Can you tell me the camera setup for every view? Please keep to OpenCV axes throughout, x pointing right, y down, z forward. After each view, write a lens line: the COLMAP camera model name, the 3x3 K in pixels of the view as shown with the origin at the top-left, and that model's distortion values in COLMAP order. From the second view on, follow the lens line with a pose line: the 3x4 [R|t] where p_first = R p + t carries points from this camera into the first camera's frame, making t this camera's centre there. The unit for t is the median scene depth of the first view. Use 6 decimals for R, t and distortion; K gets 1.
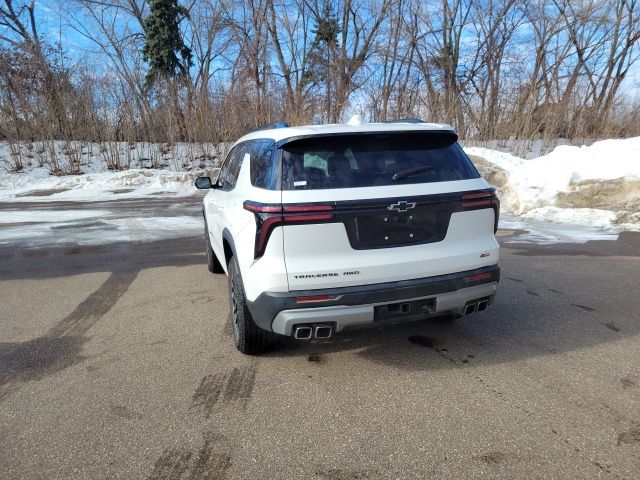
lens RADIAL K [[482.5, 0, 325.7], [0, 482.5, 239.3], [0, 0, 1]] dist [0.063136, -0.047334]
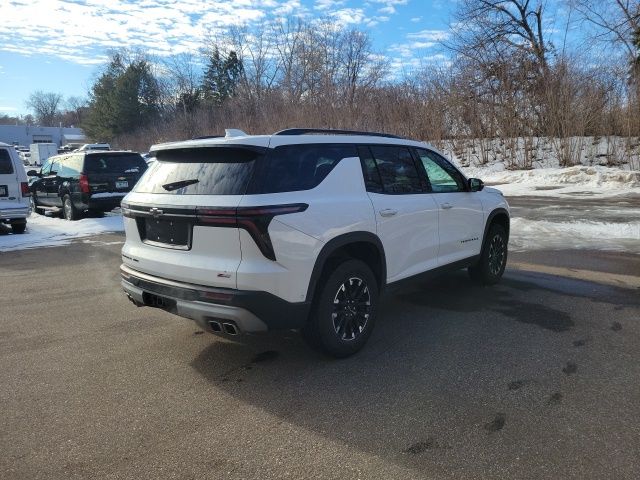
lens RADIAL K [[482.5, 0, 325.7], [0, 482.5, 239.3], [0, 0, 1]] dist [0.063136, -0.047334]
pose [[0.535714, 0.161060, -0.828897, 1.065803], [-0.150042, 0.984176, 0.094260, -0.138221], [0.830962, 0.073873, 0.551403, 0.557099]]
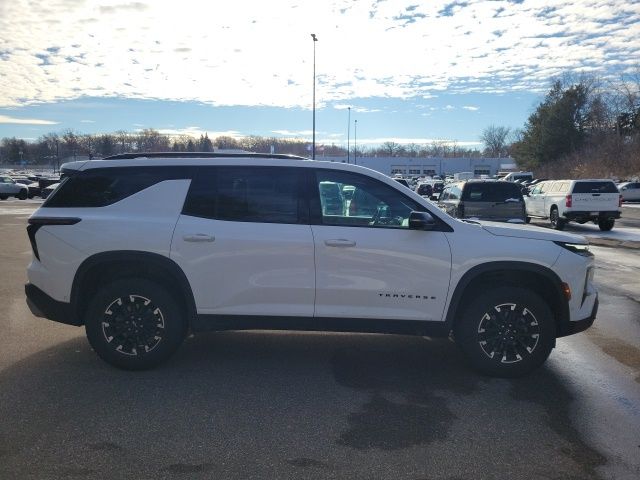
lens RADIAL K [[482.2, 0, 325.2], [0, 482.2, 250.3], [0, 0, 1]] dist [0.048494, -0.014630]
pose [[-0.304656, 0.148681, -0.940786, 1.116212], [-0.160658, 0.965566, 0.204624, -0.341833], [0.938815, 0.213485, -0.270279, 1.790178]]
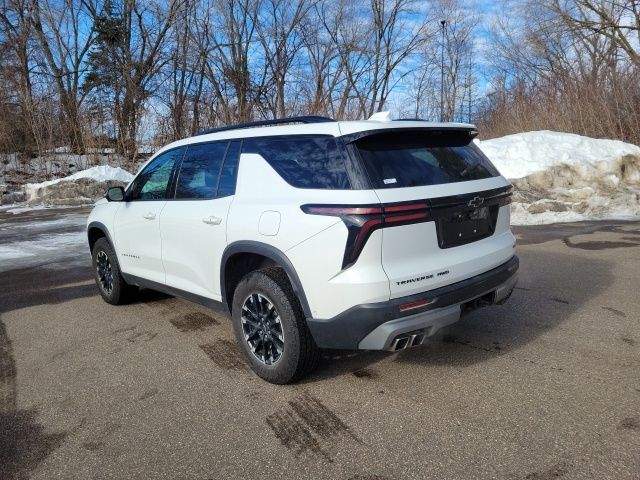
lens RADIAL K [[489.8, 0, 329.4], [0, 489.8, 242.1], [0, 0, 1]] dist [0.013713, 0.001047]
pose [[0.901204, -0.075503, 0.426768, -0.440545], [0.085153, 0.996362, -0.003543, -0.005714], [-0.424948, 0.039534, 0.904354, 0.168162]]
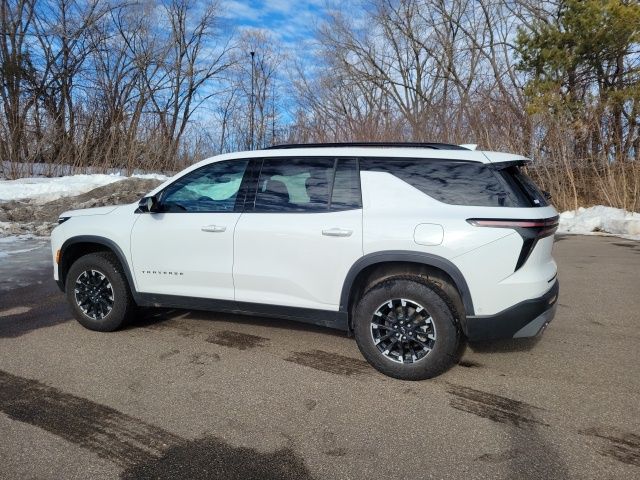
lens RADIAL K [[489.8, 0, 329.4], [0, 489.8, 242.1], [0, 0, 1]] dist [0.013713, 0.001047]
pose [[0.642132, -0.055798, 0.764561, -1.004104], [0.095296, 0.995422, -0.007390, -0.045013], [-0.760648, 0.077605, 0.644509, 0.492110]]
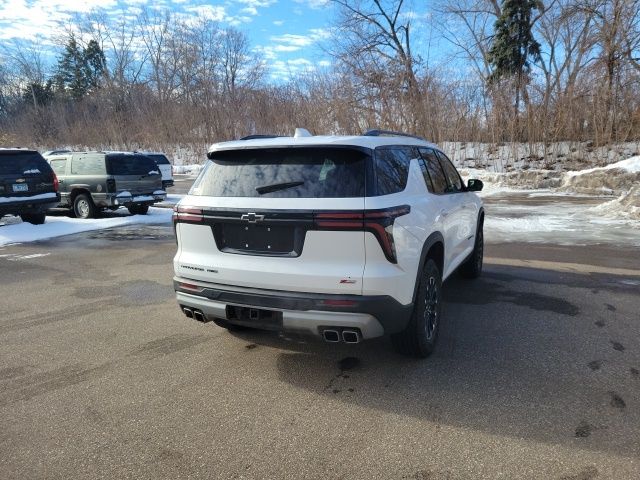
lens RADIAL K [[482.5, 0, 325.7], [0, 482.5, 239.3], [0, 0, 1]] dist [0.063136, -0.047334]
pose [[0.741579, 0.135375, -0.657065, 0.776707], [-0.133101, 0.989648, 0.053677, -0.078868], [0.657530, 0.047651, 0.751920, 0.247923]]
